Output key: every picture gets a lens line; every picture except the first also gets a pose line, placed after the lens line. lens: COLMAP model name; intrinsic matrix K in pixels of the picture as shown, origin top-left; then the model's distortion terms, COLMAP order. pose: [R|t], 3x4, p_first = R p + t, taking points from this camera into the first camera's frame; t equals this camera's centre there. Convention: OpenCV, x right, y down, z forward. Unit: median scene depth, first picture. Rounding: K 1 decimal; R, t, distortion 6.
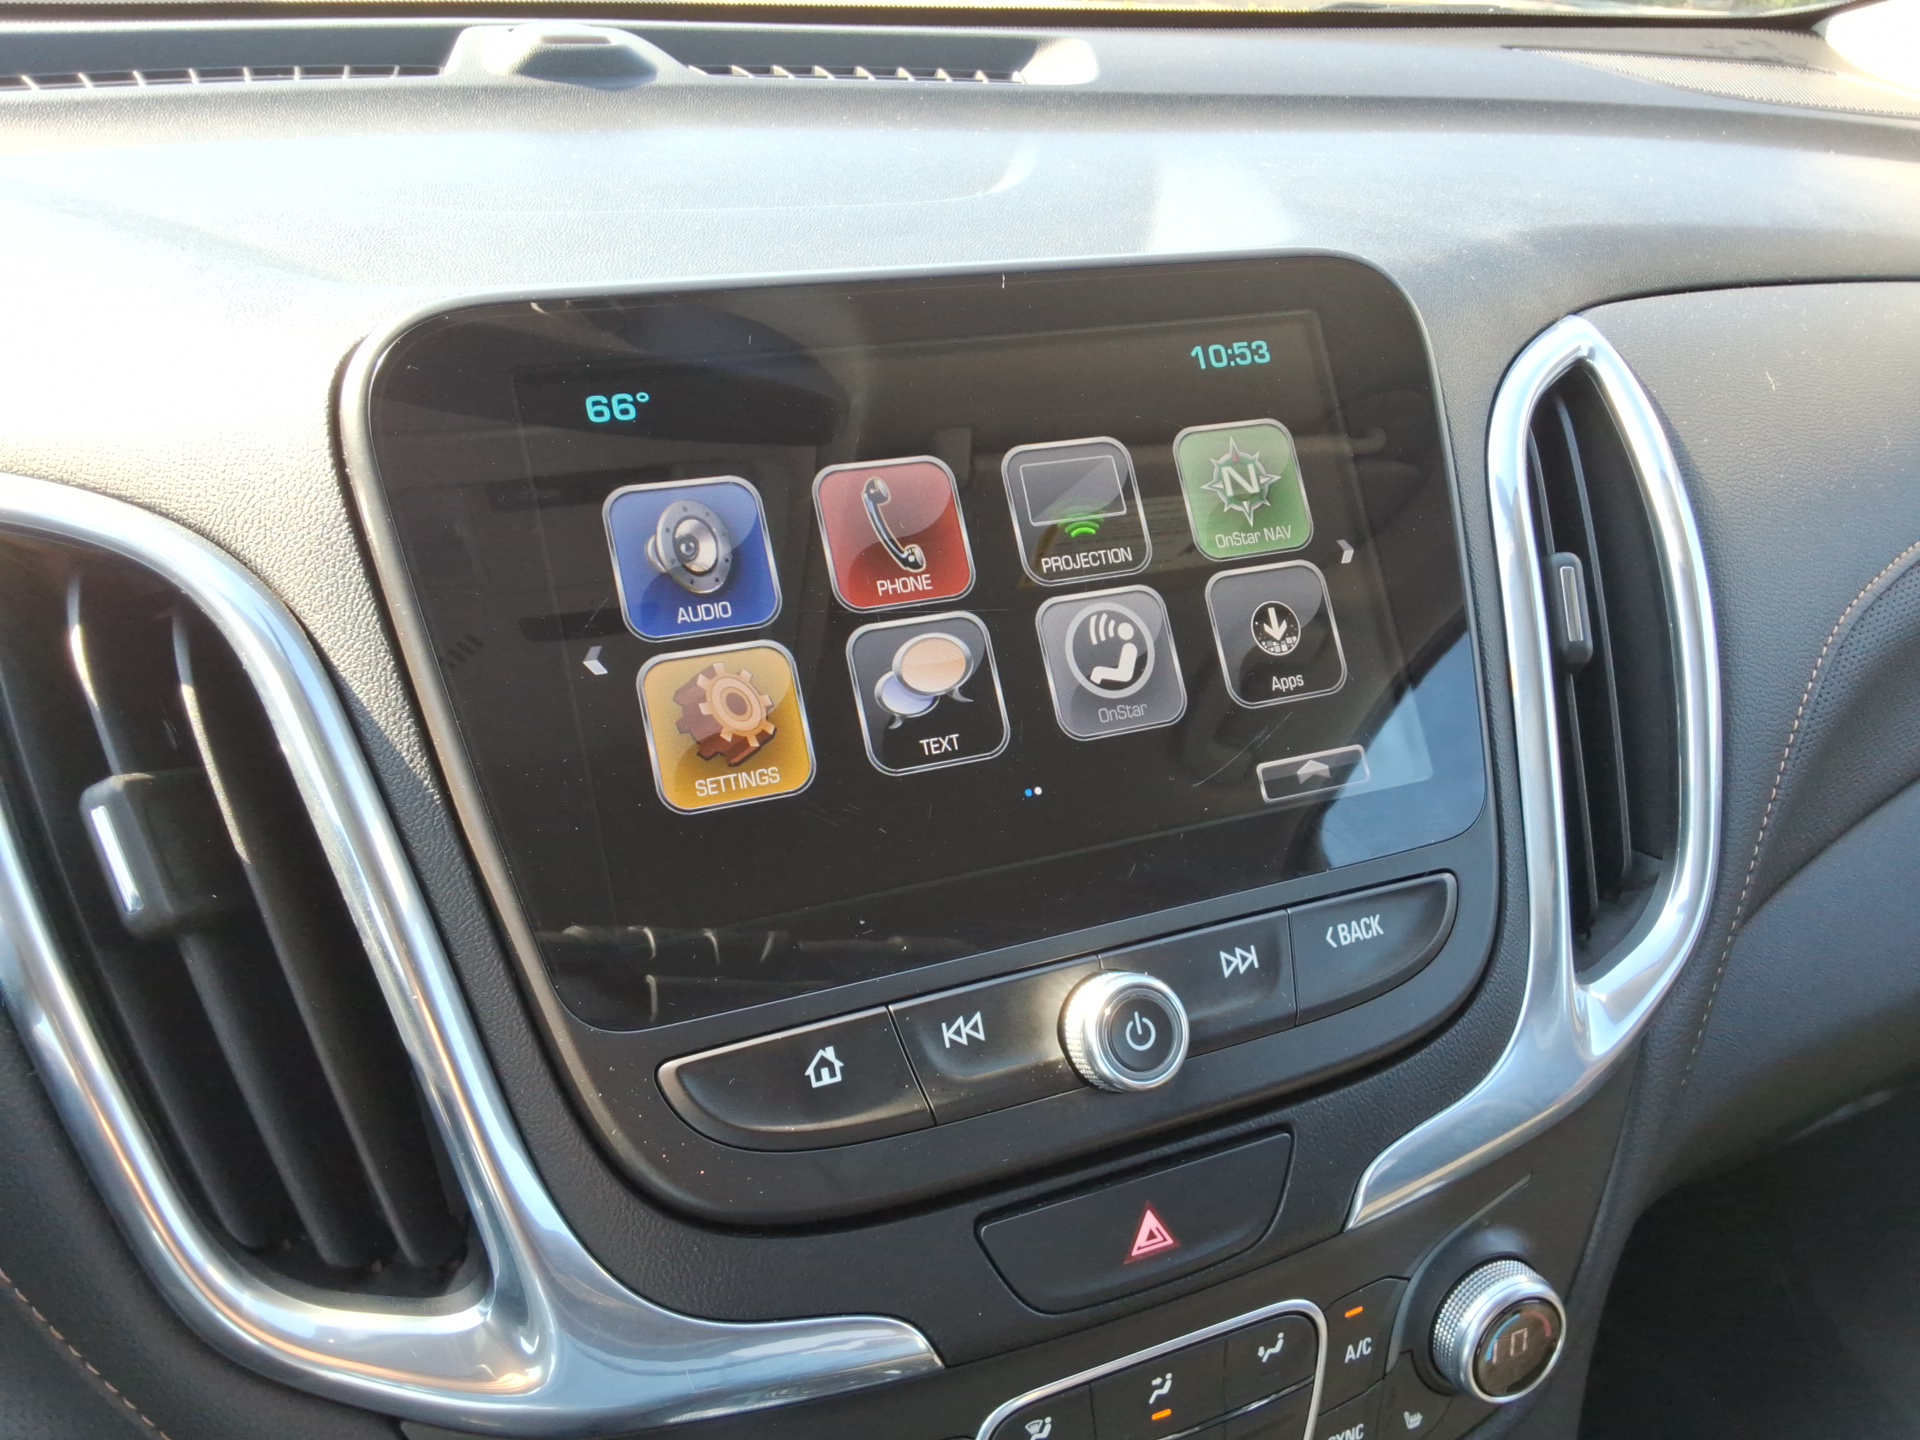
lens RADIAL K [[1536.6, 0, 974.1], [0, 1536.6, 710.7], [0, 0, 1]] dist [0.109133, -0.169043]
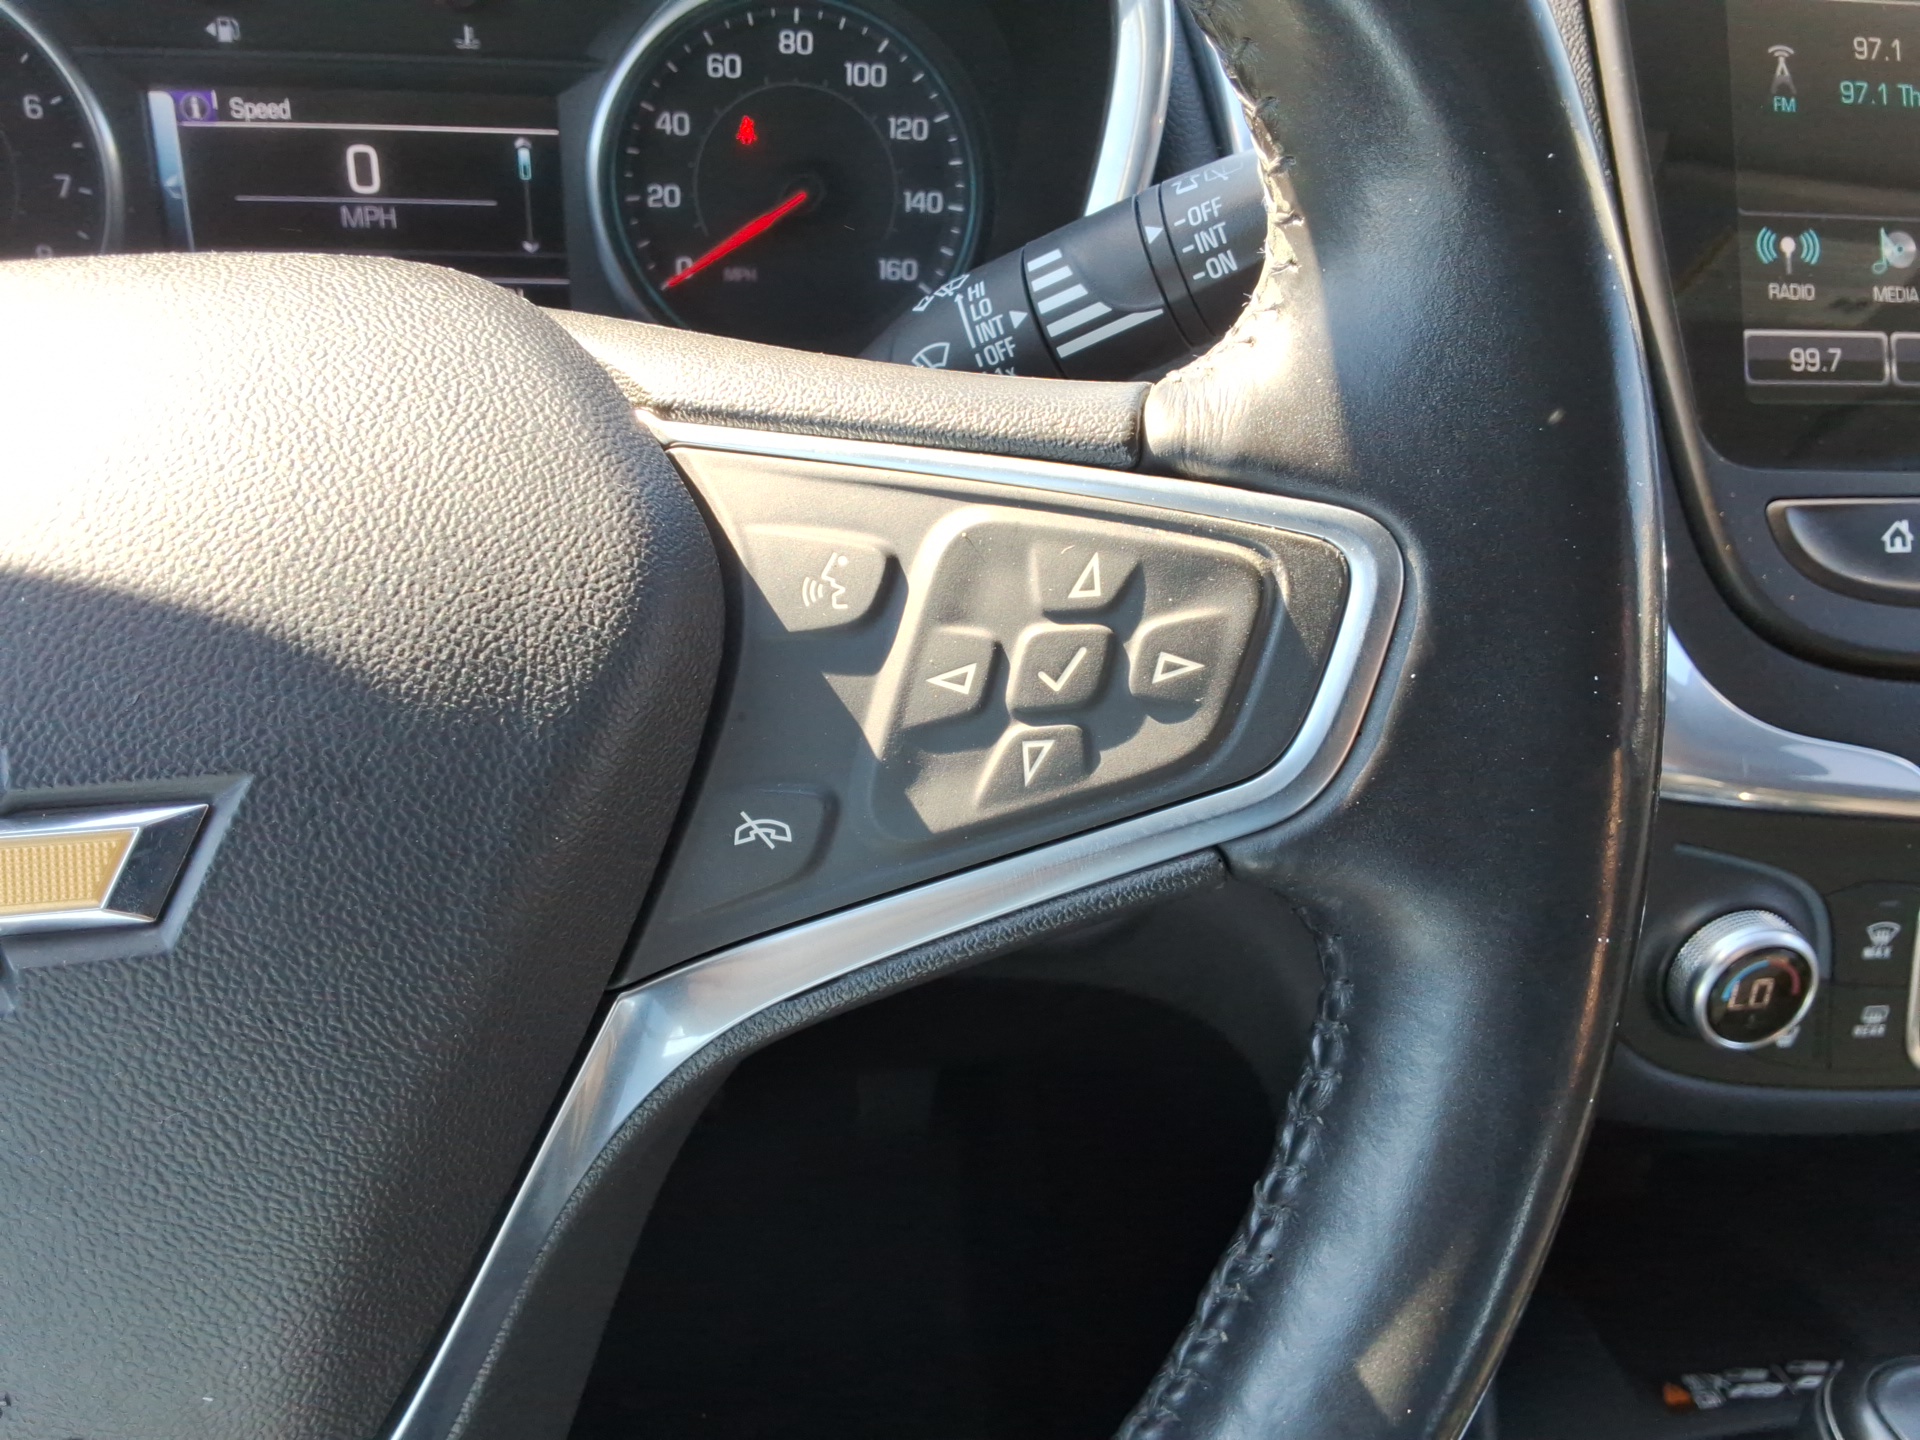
lens RADIAL K [[1535.7, 0, 969.2], [0, 1535.7, 718.8], [0, 0, 1]] dist [0.112018, -0.190524]
pose [[0.966624, 0.176903, -0.185317, -0.478869], [-0.152318, 0.978435, 0.139515, 0.281943], [0.206001, -0.106632, 0.972725, -0.241730]]
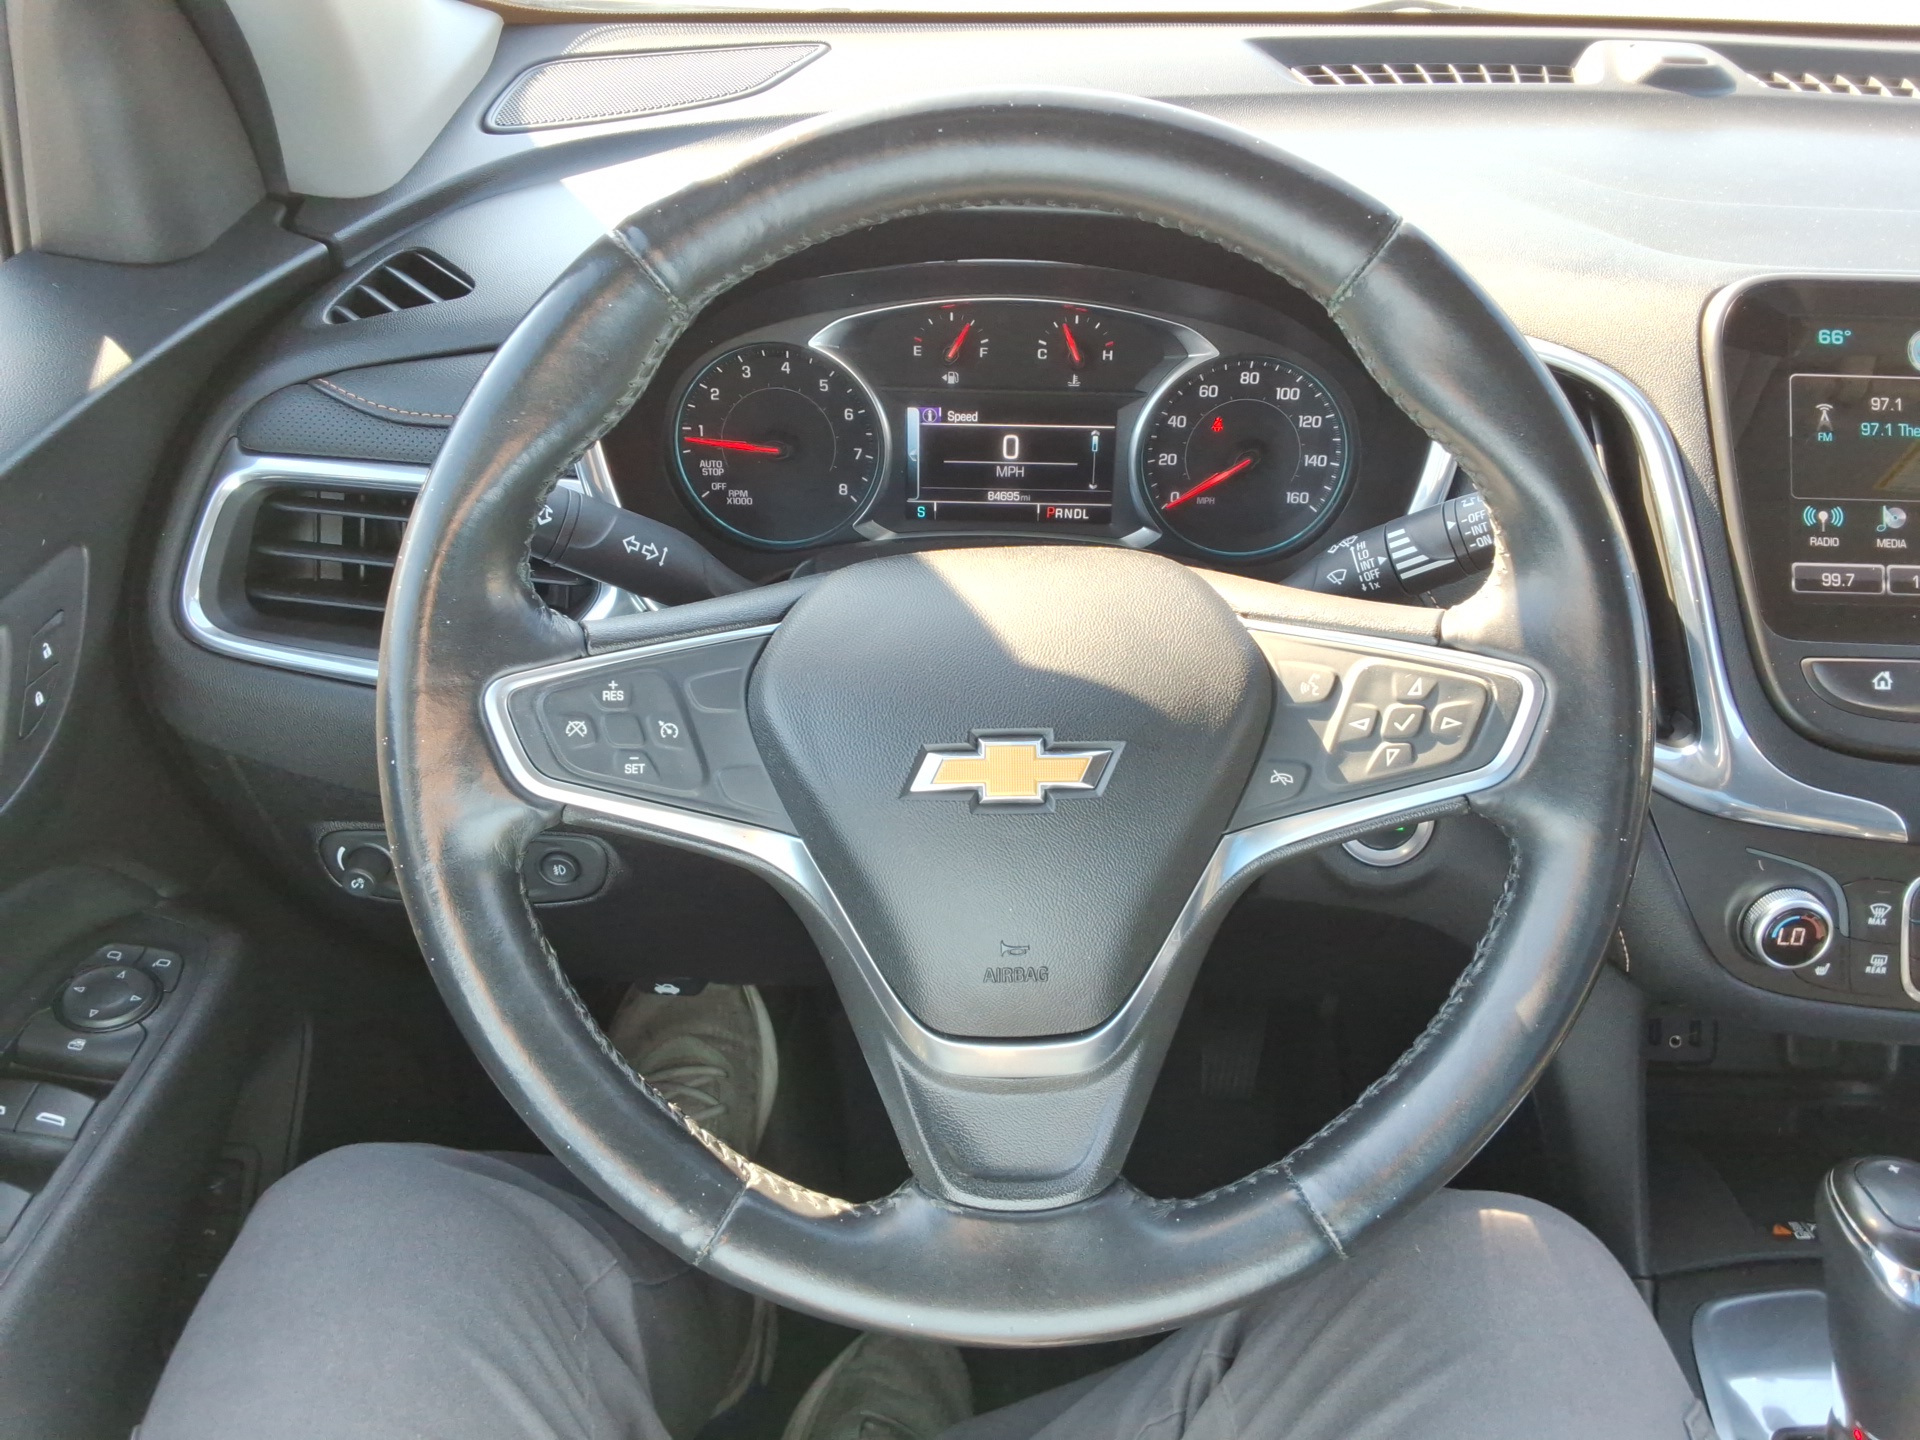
lens RADIAL K [[1536.6, 0, 974.1], [0, 1536.6, 710.7], [0, 0, 1]] dist [0.109133, -0.169043]
pose [[0.907156, 0.210852, -0.364156, -0.388258], [-0.181333, 0.976808, 0.113866, 0.232420], [0.379719, -0.037261, 0.924351, -1.228540]]
